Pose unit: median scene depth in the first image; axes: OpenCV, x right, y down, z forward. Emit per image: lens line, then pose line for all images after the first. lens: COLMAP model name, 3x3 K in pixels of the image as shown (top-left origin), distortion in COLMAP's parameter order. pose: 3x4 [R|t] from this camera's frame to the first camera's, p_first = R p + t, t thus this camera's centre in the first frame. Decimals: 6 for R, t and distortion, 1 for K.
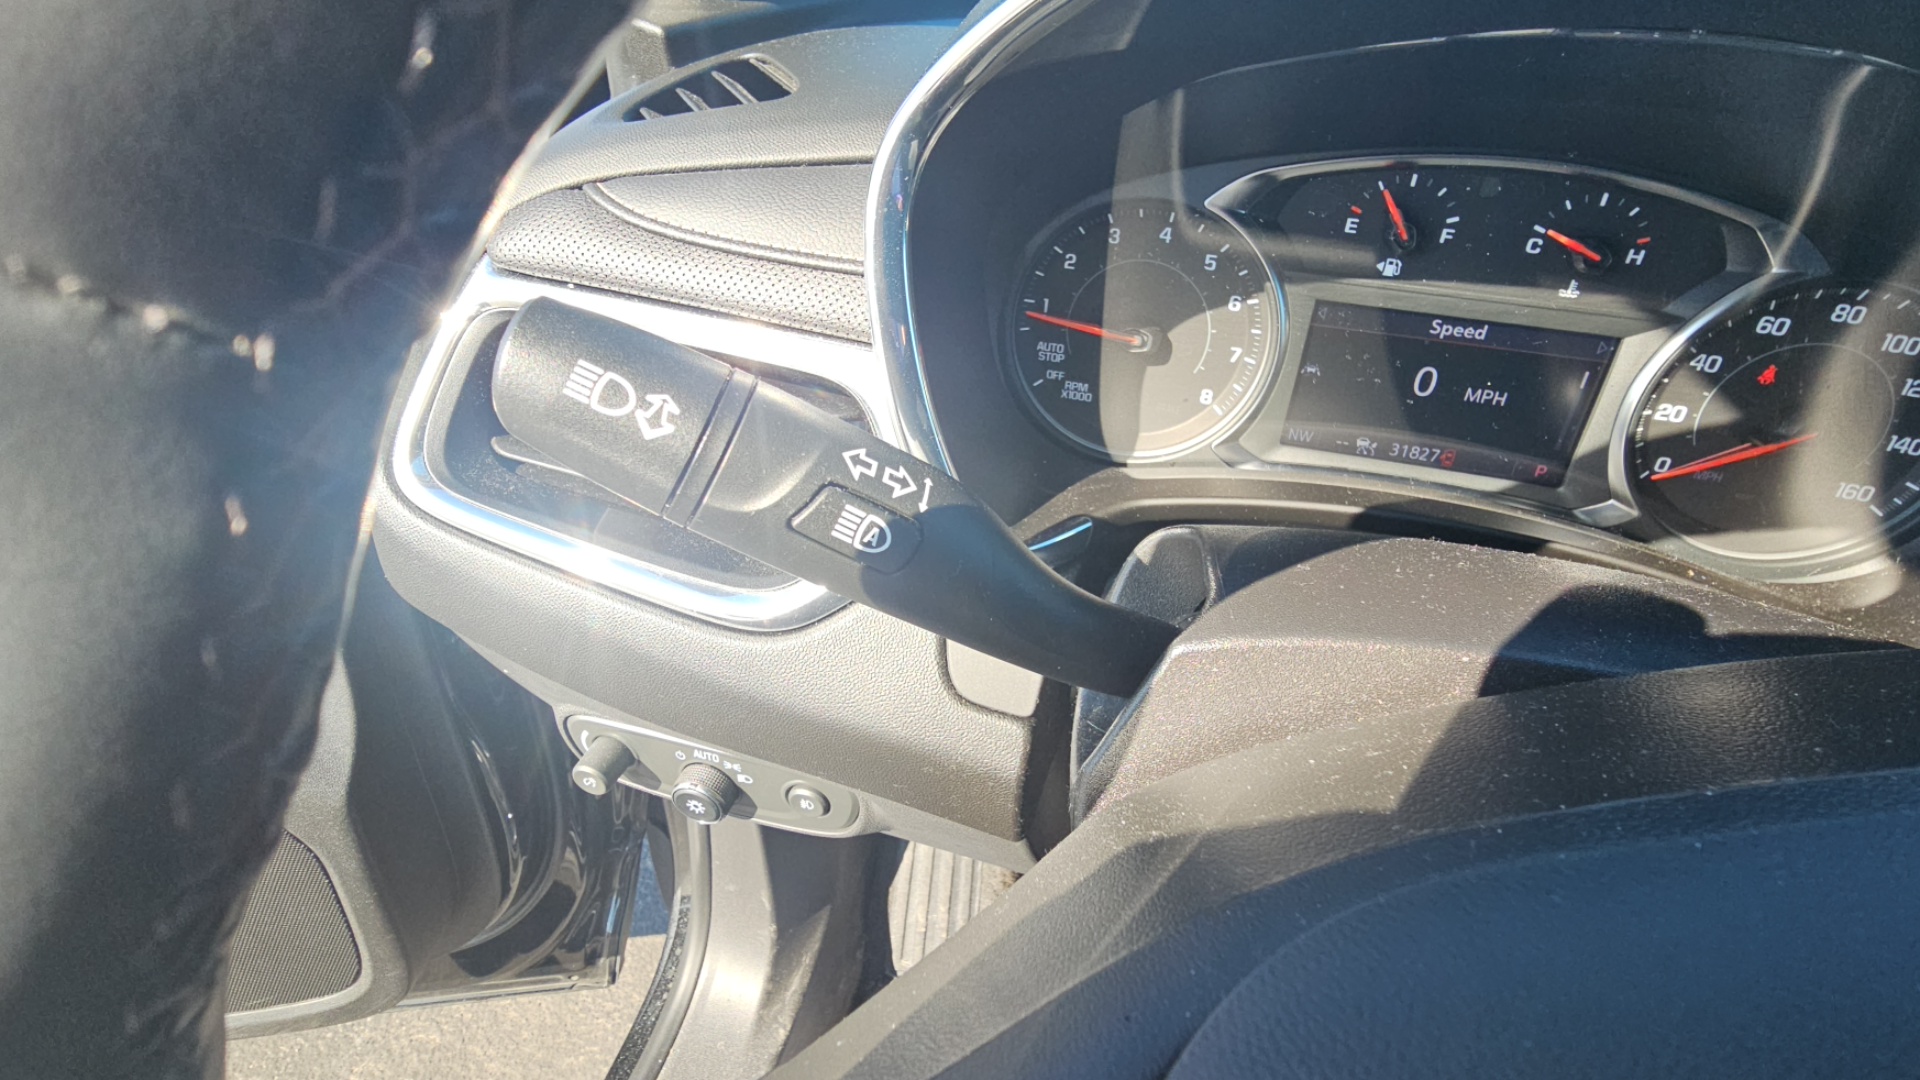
lens RADIAL K [[853.5, 0, 981.7], [0, 853.5, 545.9], [0, 0, 1]] dist [0.007223, -0.005055]
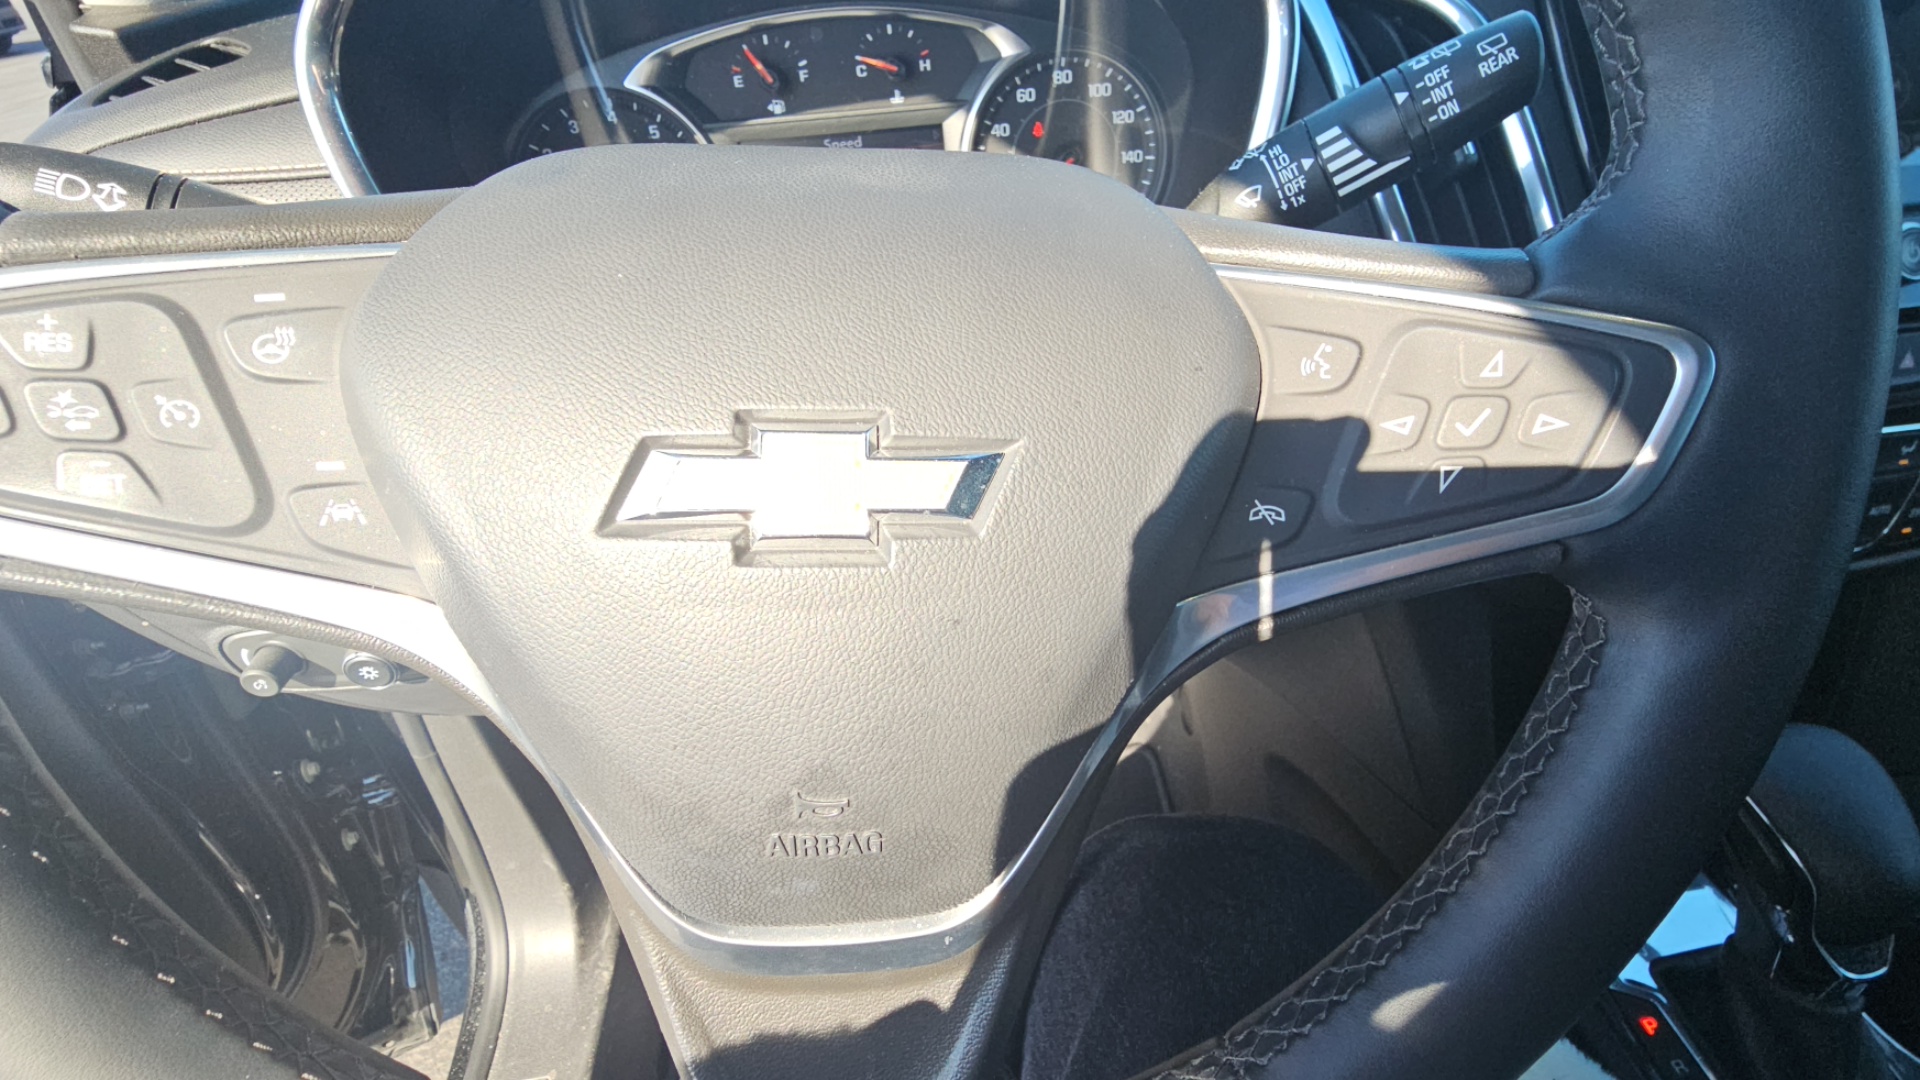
lens RADIAL K [[854.8, 0, 978.9], [0, 854.8, 546.1], [0, 0, 1]] dist [0.007165, -0.006047]
pose [[0.921612, -0.302406, 0.243274, 0.227189], [0.302304, 0.952426, 0.038689, 0.392059], [-0.243400, 0.037886, 0.969186, -0.388152]]
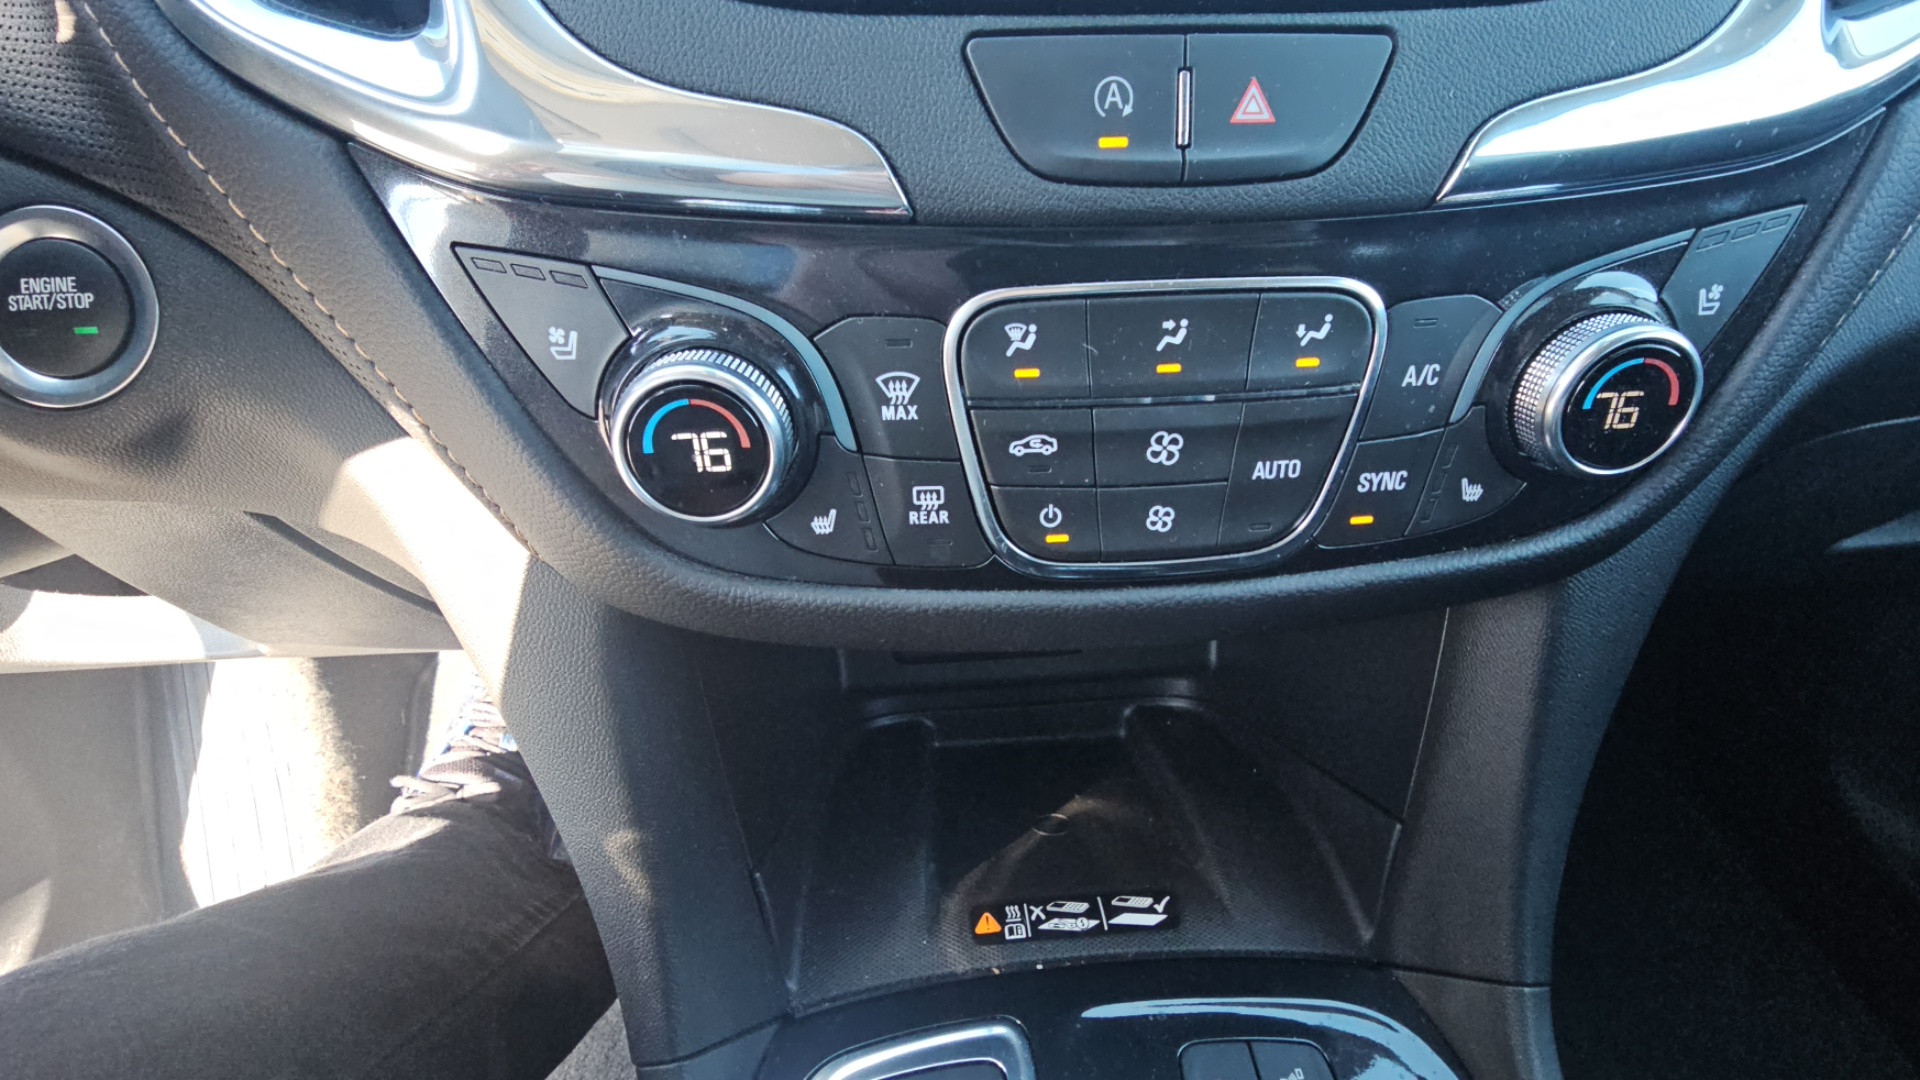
lens RADIAL K [[853.5, 0, 981.7], [0, 853.5, 545.9], [0, 0, 1]] dist [0.007223, -0.005055]
pose [[0.940686, -0.237701, 0.242091, 1.405526], [0.238119, 0.970833, 0.027976, 0.771639], [-0.241680, 0.031330, 0.969850, -0.019700]]
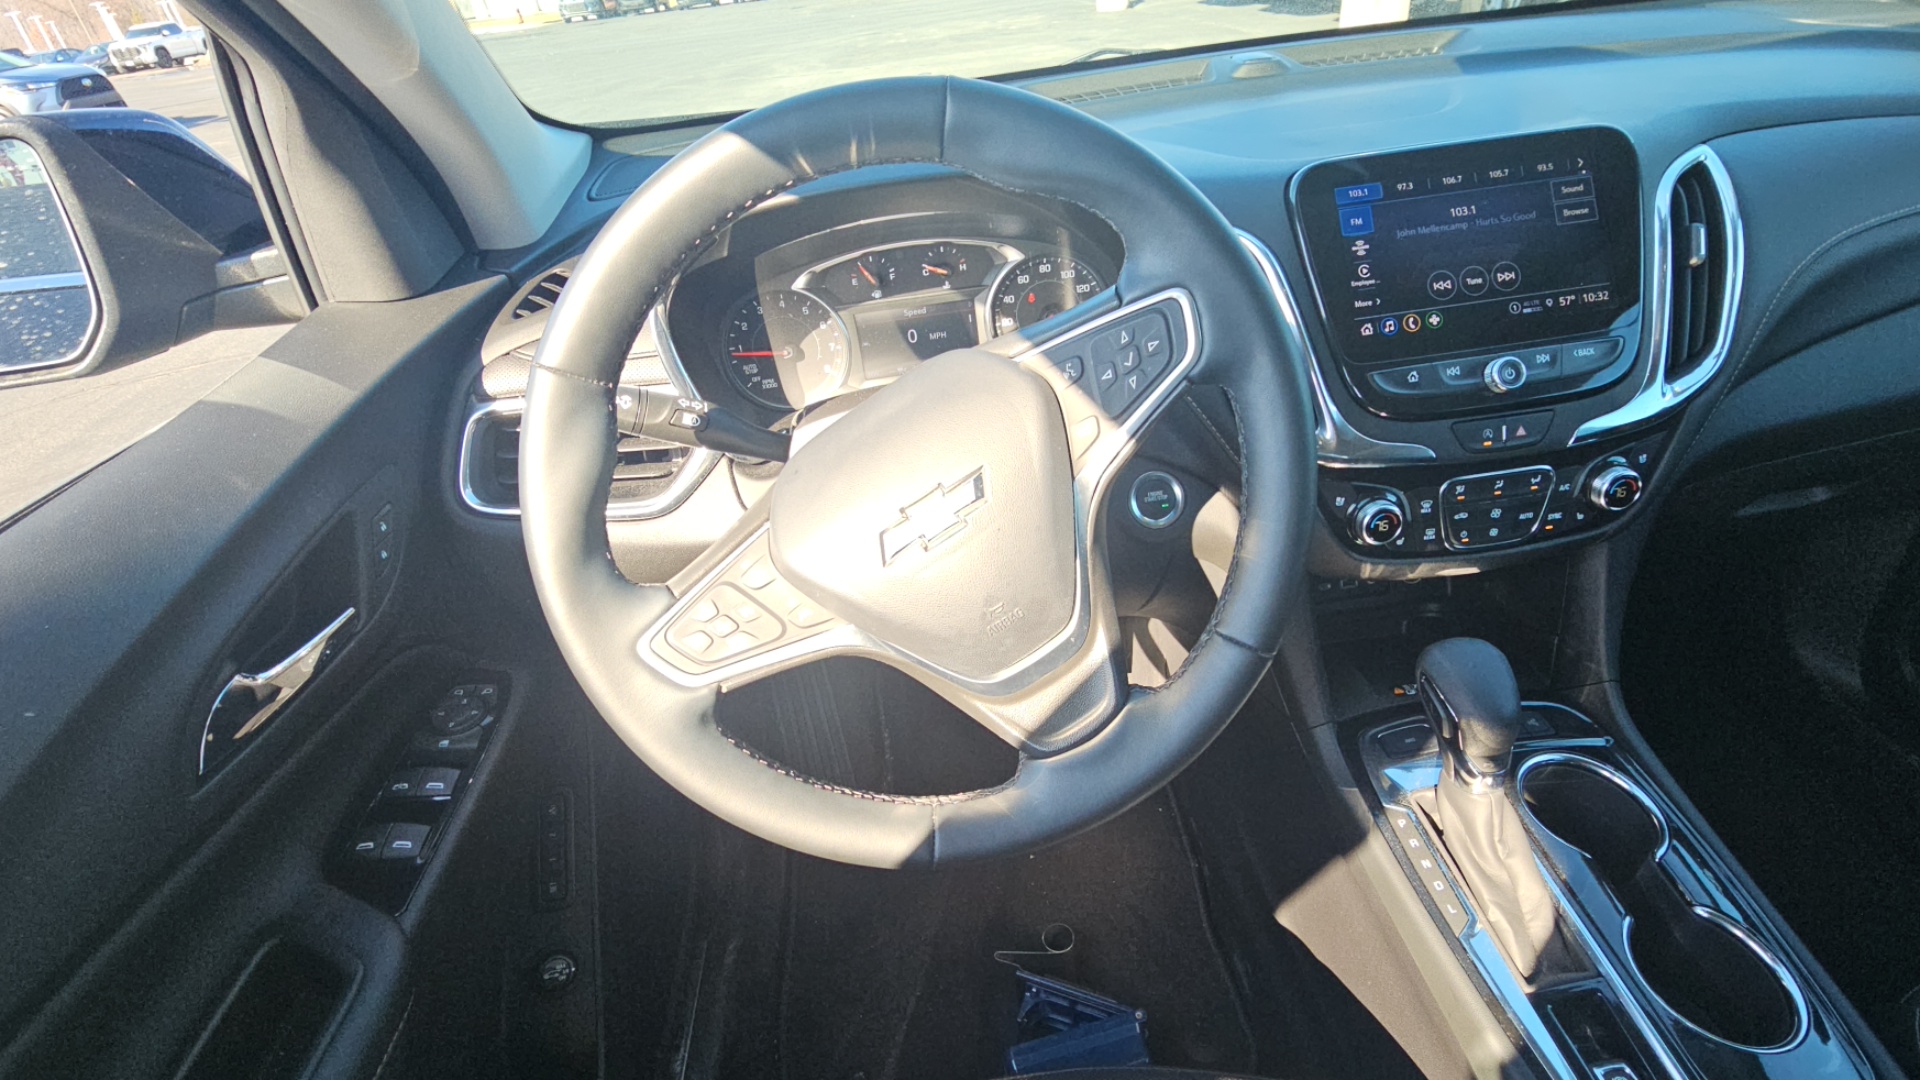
lens RADIAL K [[853.5, 0, 981.7], [0, 853.5, 545.9], [0, 0, 1]] dist [0.007223, -0.005055]
pose [[0.925556, -0.313102, 0.212868, 0.027727], [0.321546, 0.946879, -0.005351, 0.434019], [-0.199885, 0.073399, 0.977066, -1.298471]]
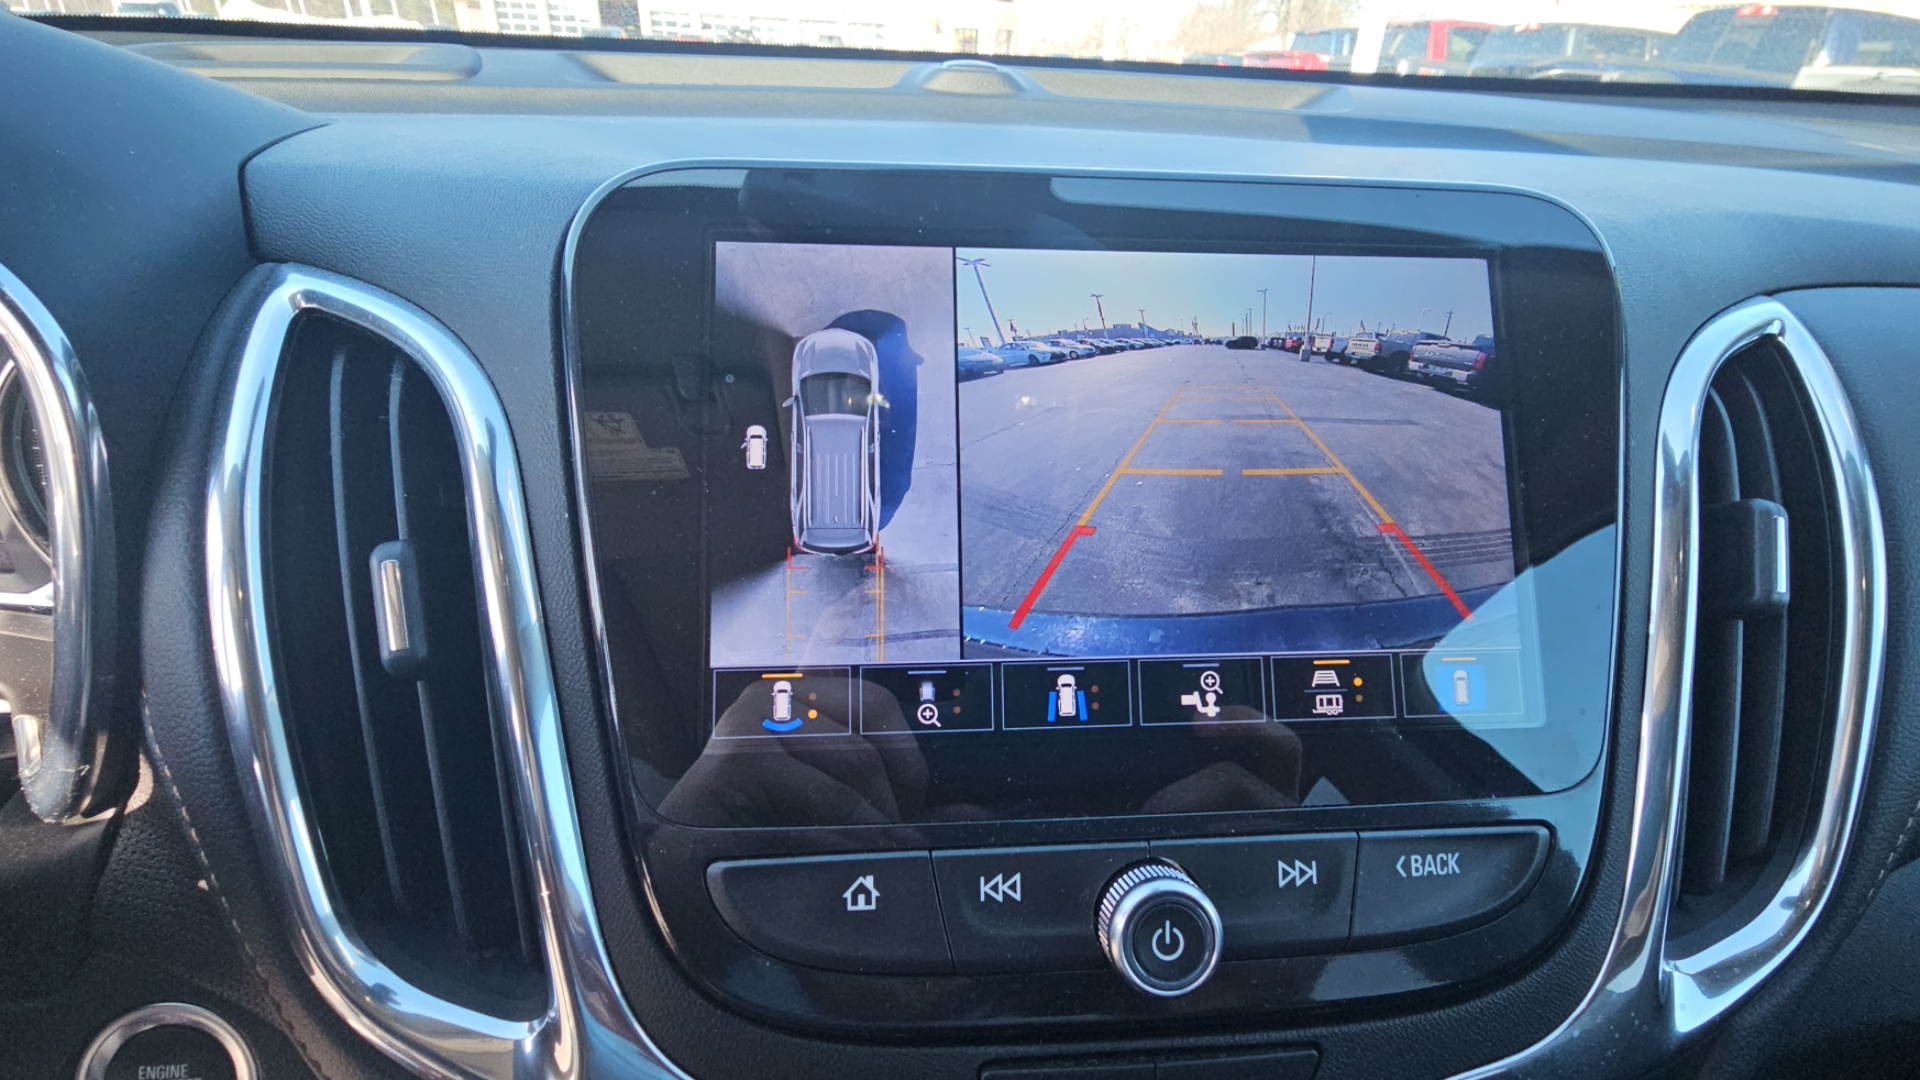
lens RADIAL K [[857.7, 0, 979.0], [0, 857.7, 544.9], [0, 0, 1]] dist [0.009045, -0.007403]
pose [[0.941435, -0.167961, 0.292384, 1.464087], [0.201653, 0.975408, -0.088968, 0.206205], [-0.270251, 0.142718, 0.952153, -0.186167]]
